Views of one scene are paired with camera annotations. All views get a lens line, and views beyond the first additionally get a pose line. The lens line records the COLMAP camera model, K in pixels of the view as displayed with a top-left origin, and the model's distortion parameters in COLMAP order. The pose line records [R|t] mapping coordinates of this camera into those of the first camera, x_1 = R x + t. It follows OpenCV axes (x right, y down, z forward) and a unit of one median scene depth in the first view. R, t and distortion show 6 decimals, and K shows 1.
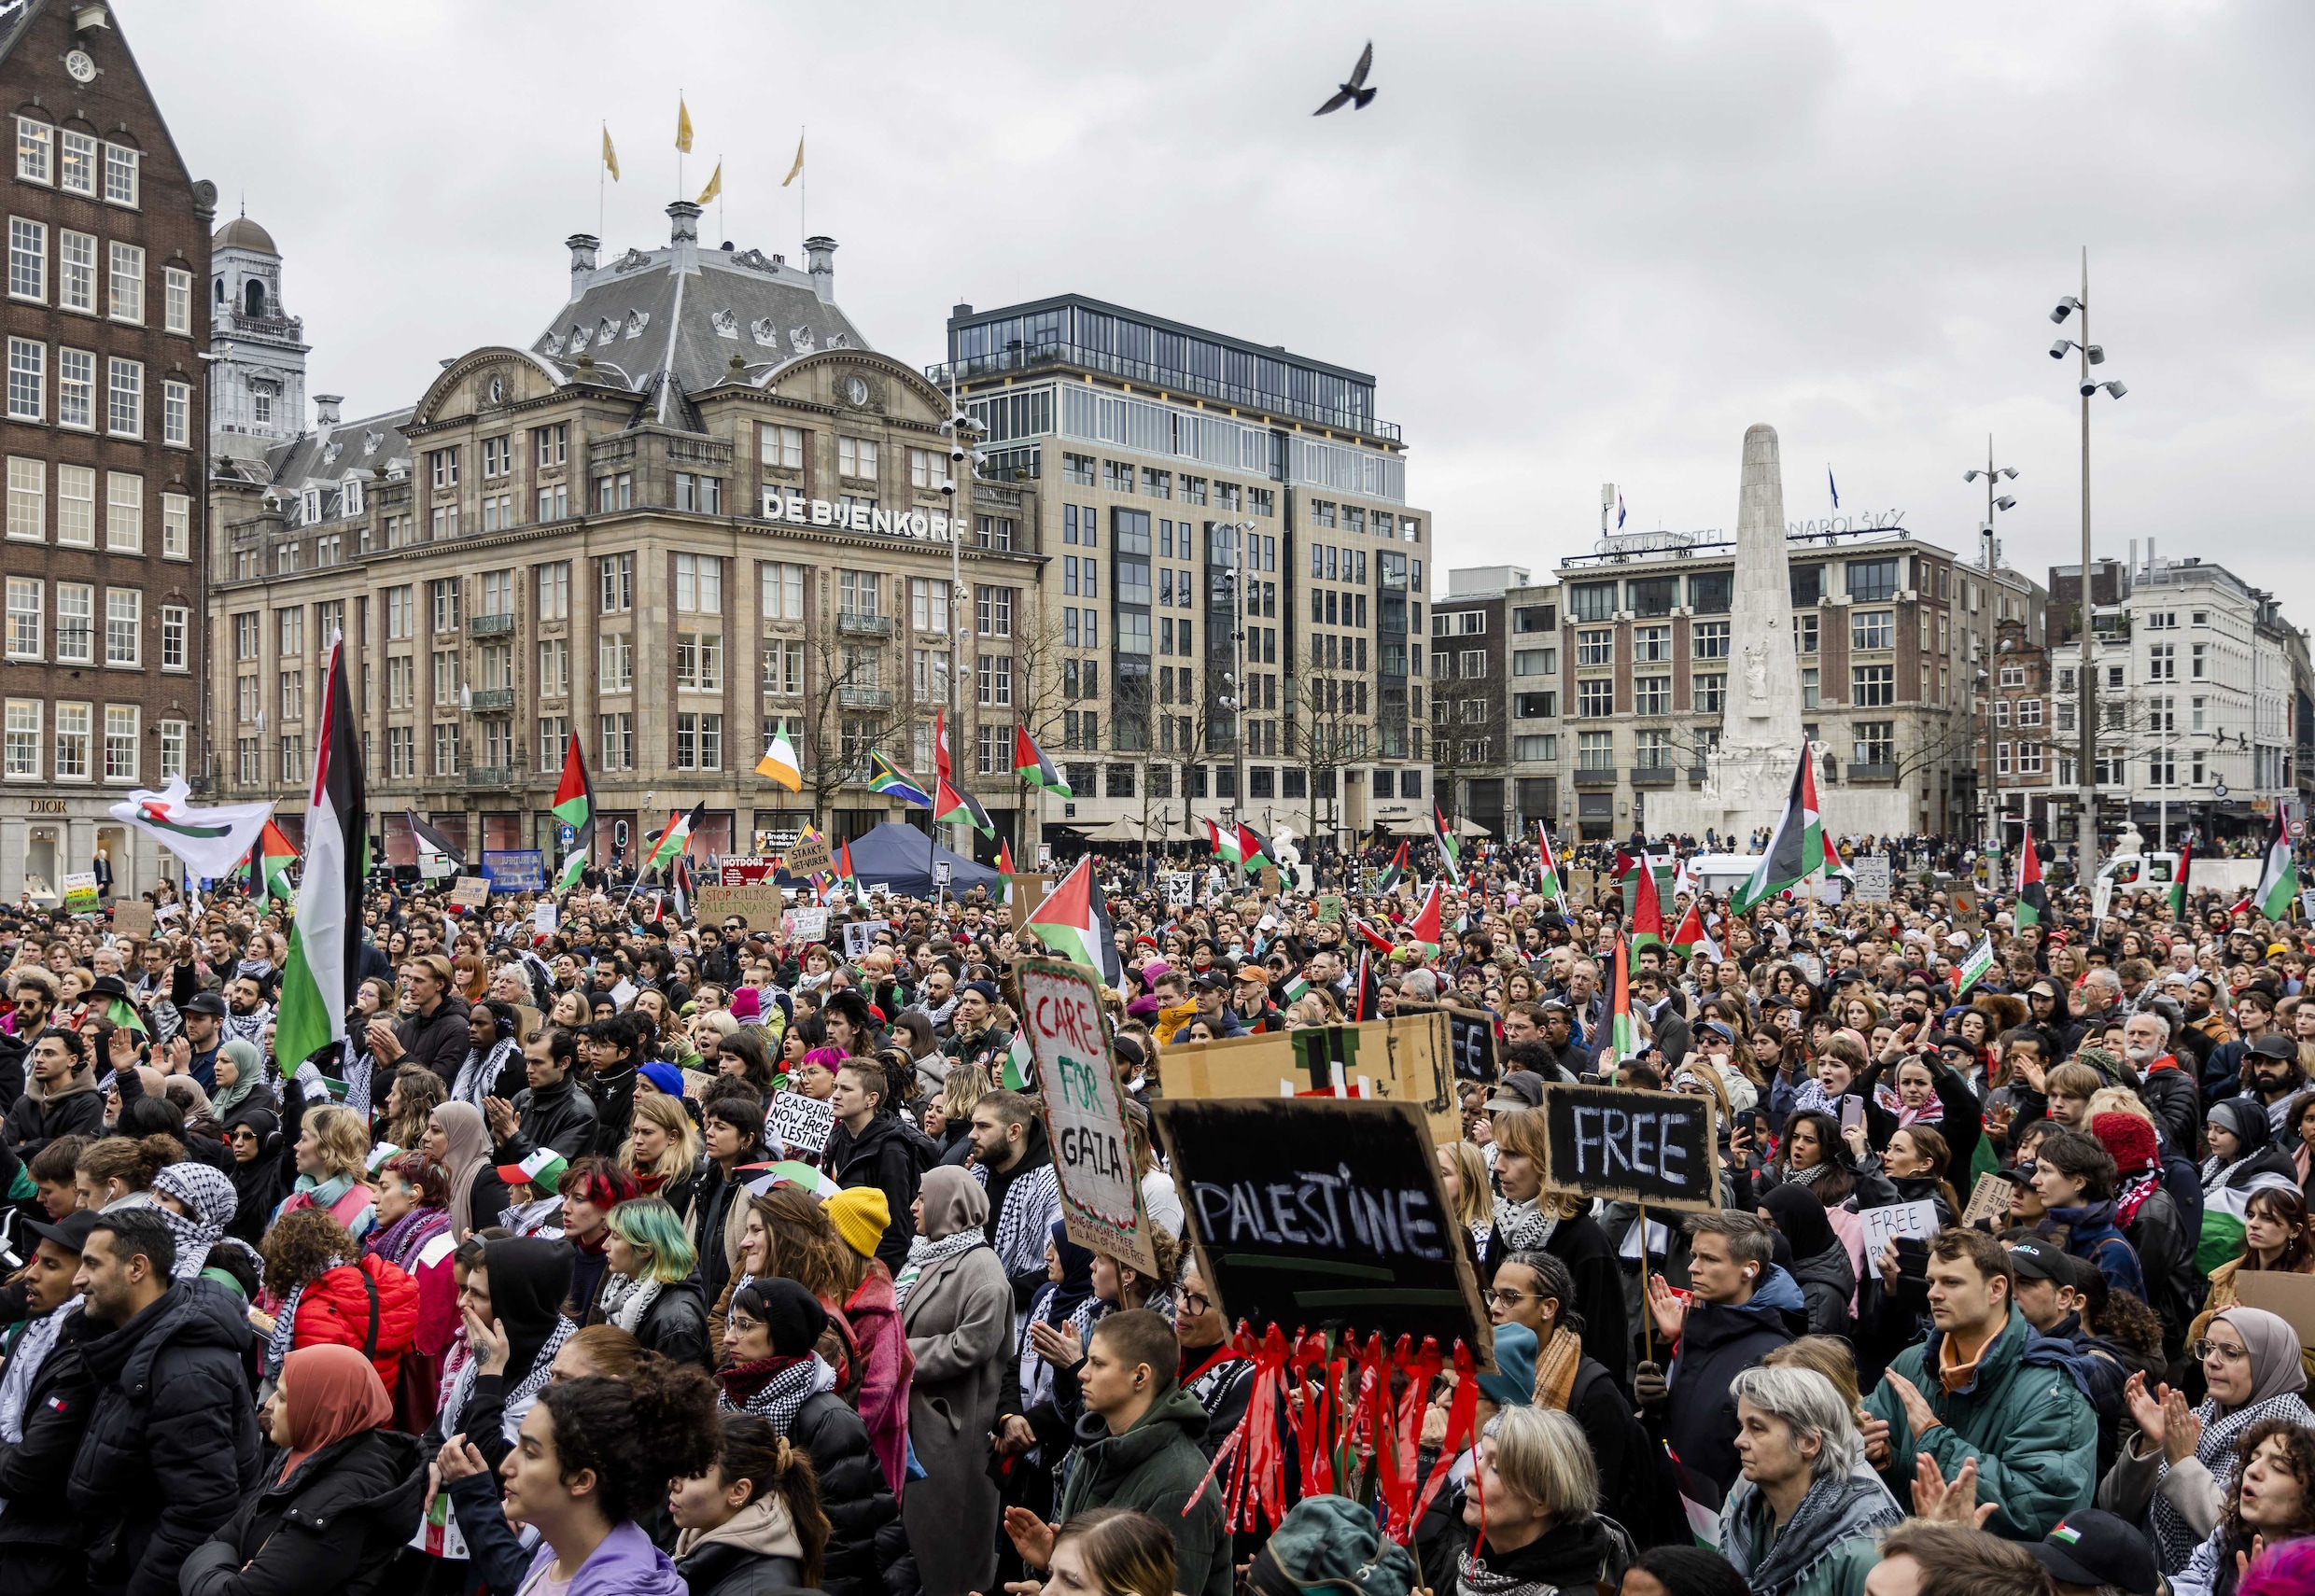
lens RADIAL K [[2174.9, 0, 1100.1], [0, 2174.9, 836.1], [0, 0, 1]] dist [0.014490, 0.008397]
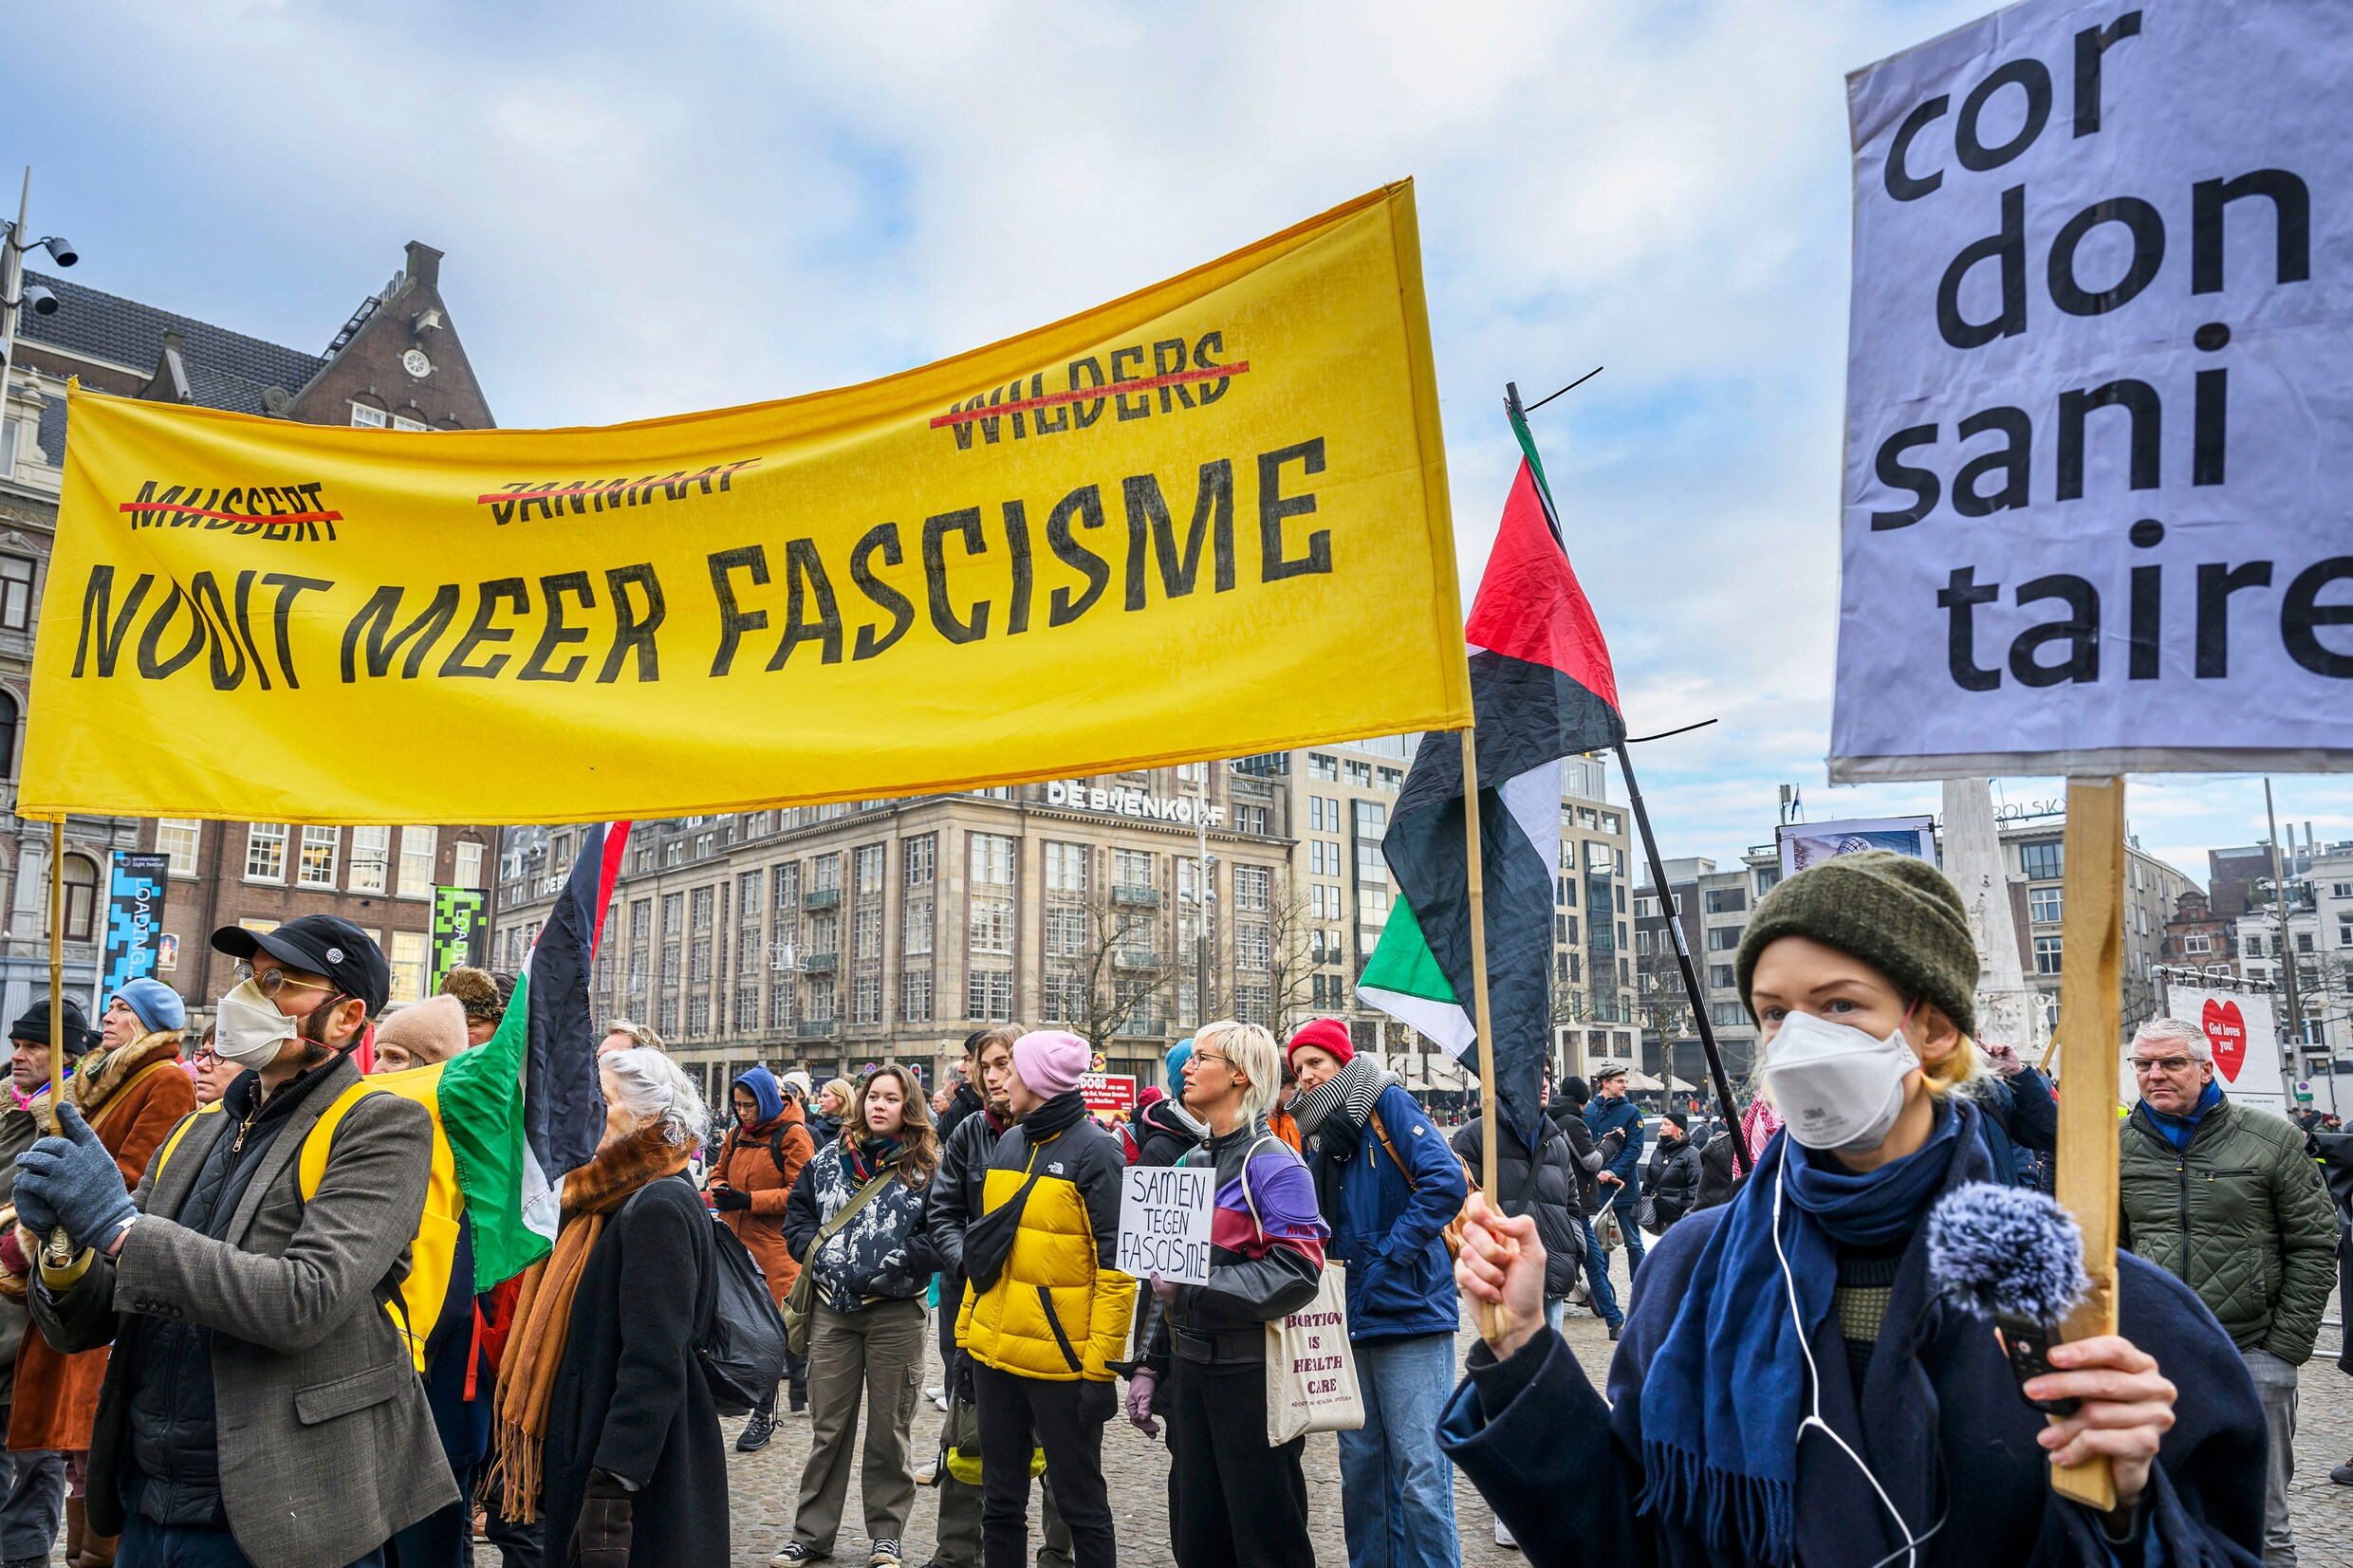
lens RADIAL K [[1660.2, 0, 1114.0], [0, 1660.2, 822.3], [0, 0, 1]] dist [0.006536, 0.003897]
pose [[0.990759, -0.015753, -0.134720, -0.001243], [-0.006851, 0.986154, -0.165693, 0.009227], [0.135464, 0.165085, 0.976932, 0.133790]]
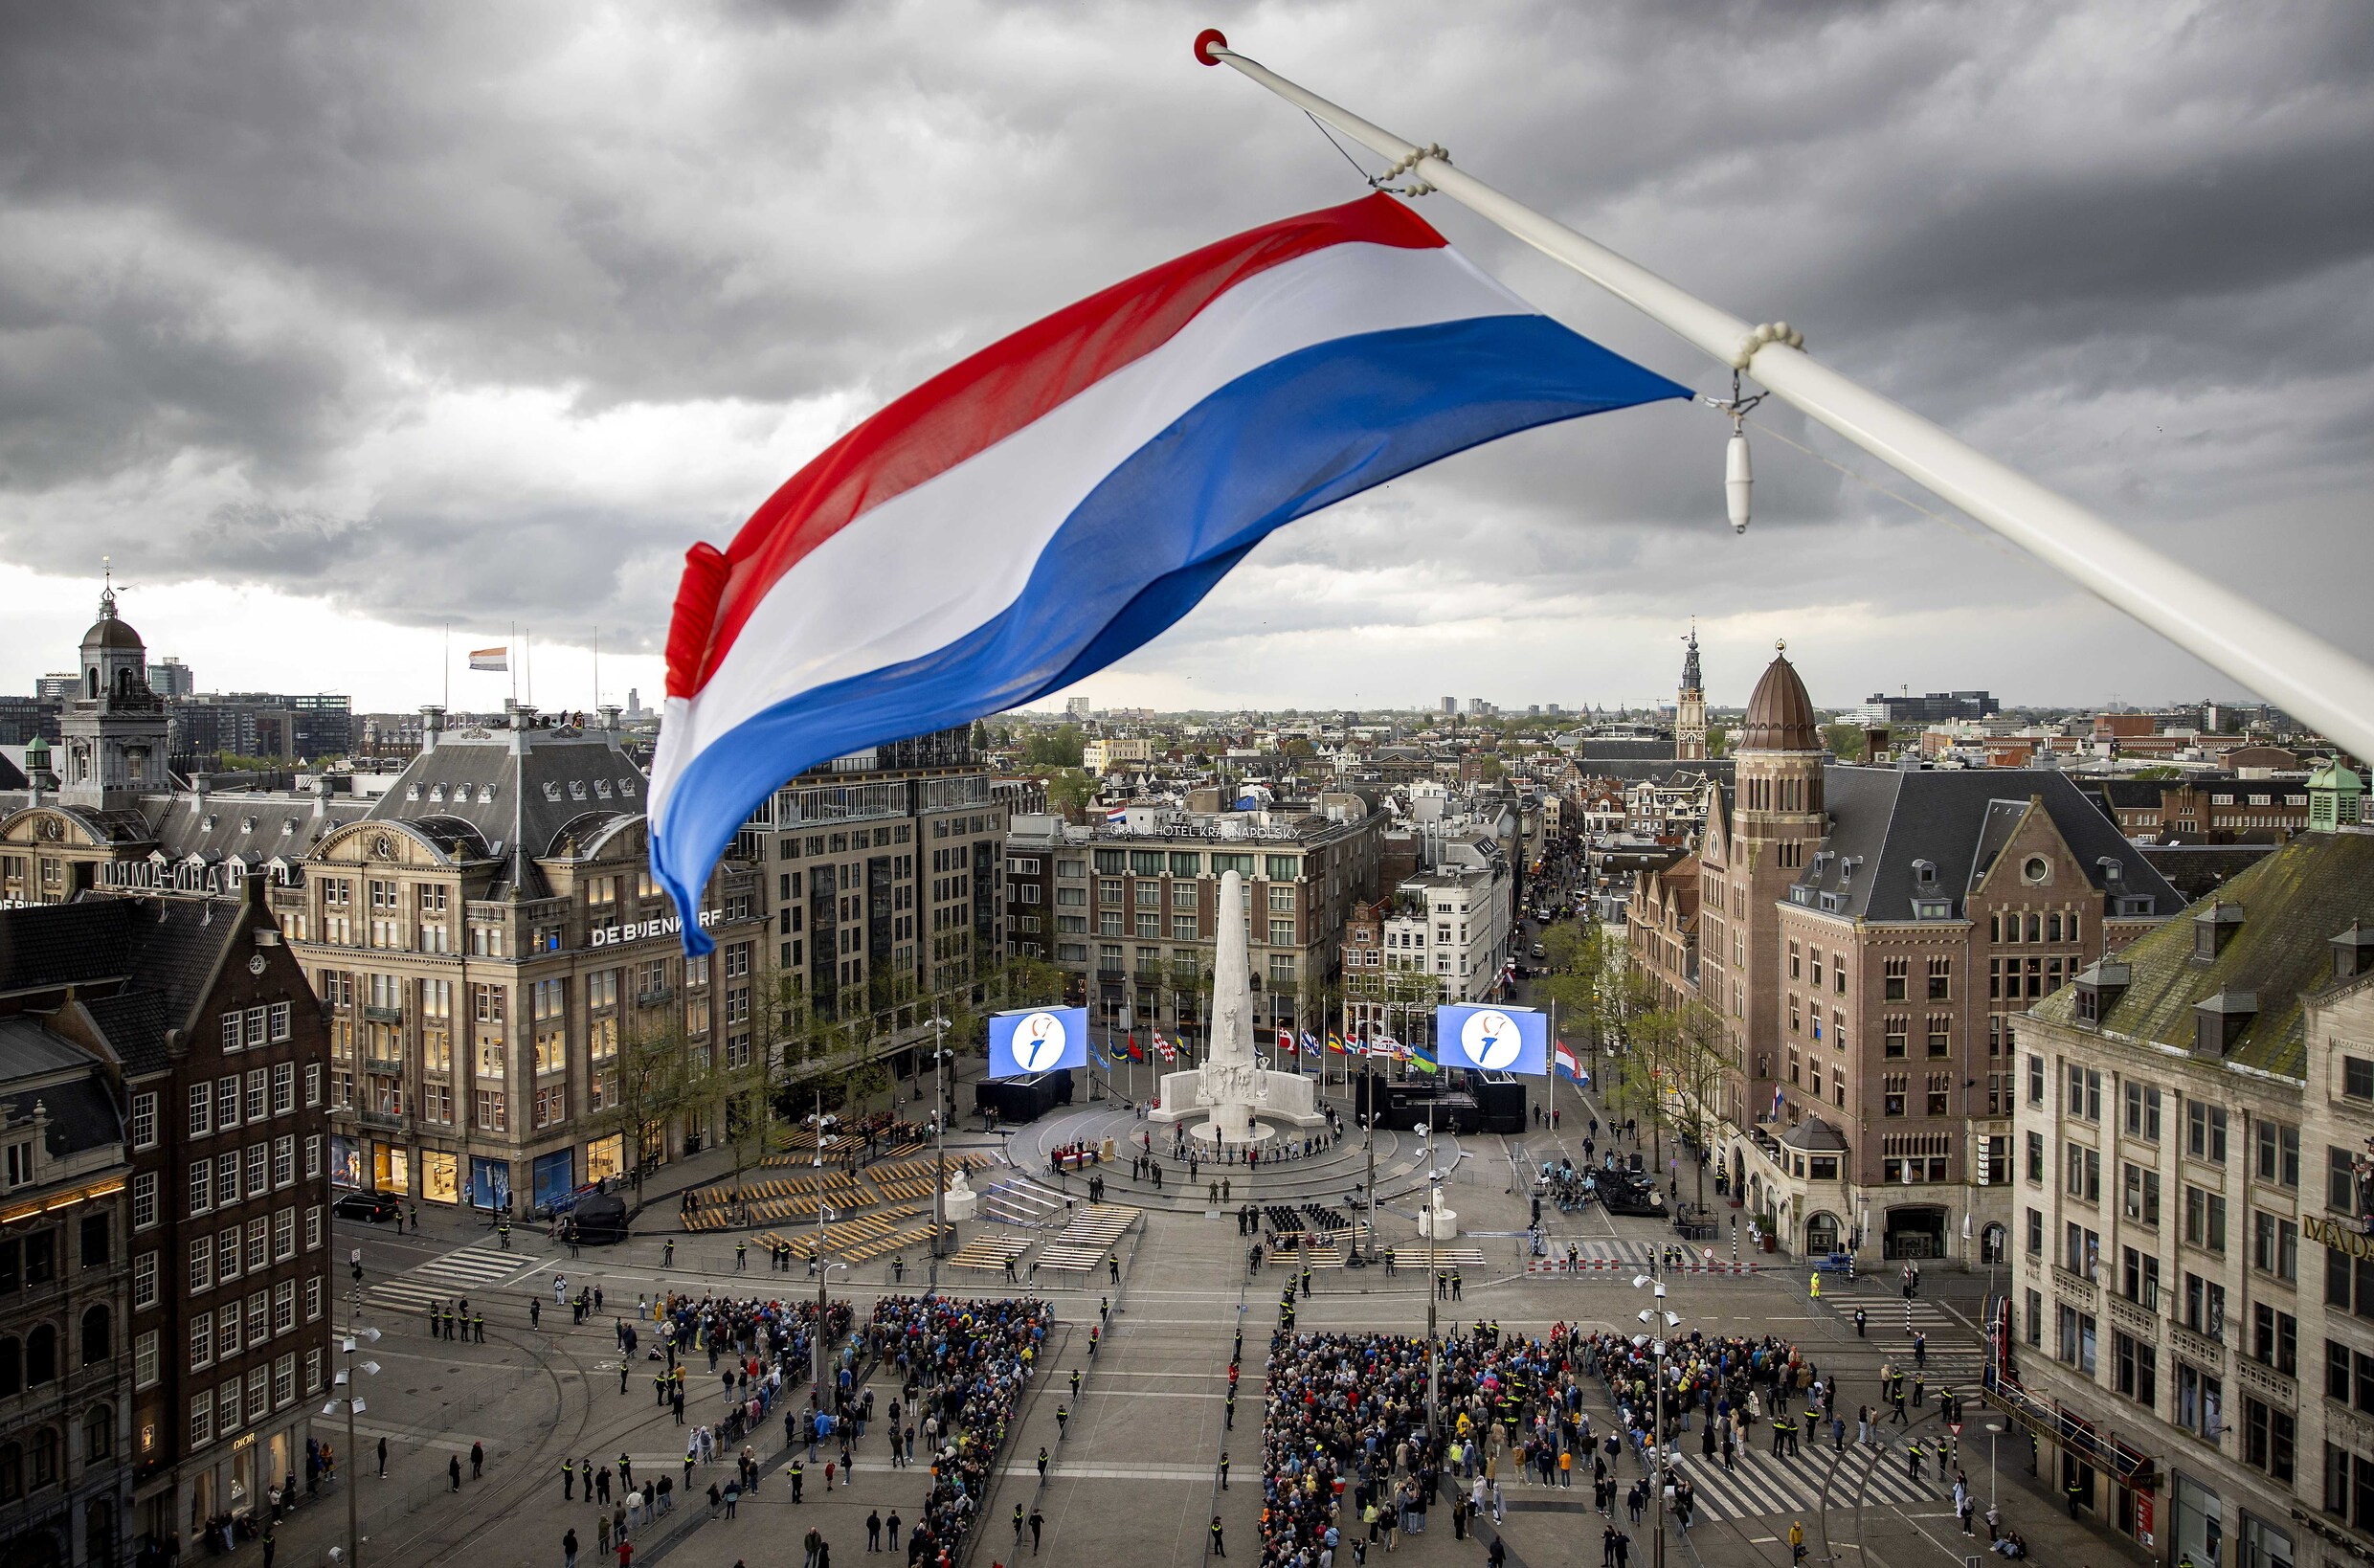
lens RADIAL K [[1635.2, 0, 1187.0], [0, 1635.2, 784.0], [0, 0, 1]] dist [-0.027591, 0.063429]
pose [[0.953669, -0.009842, 0.300695, -0.094342], [0.001286, 0.999589, 0.028639, -0.267790], [-0.300854, -0.026926, 0.953290, -0.162250]]
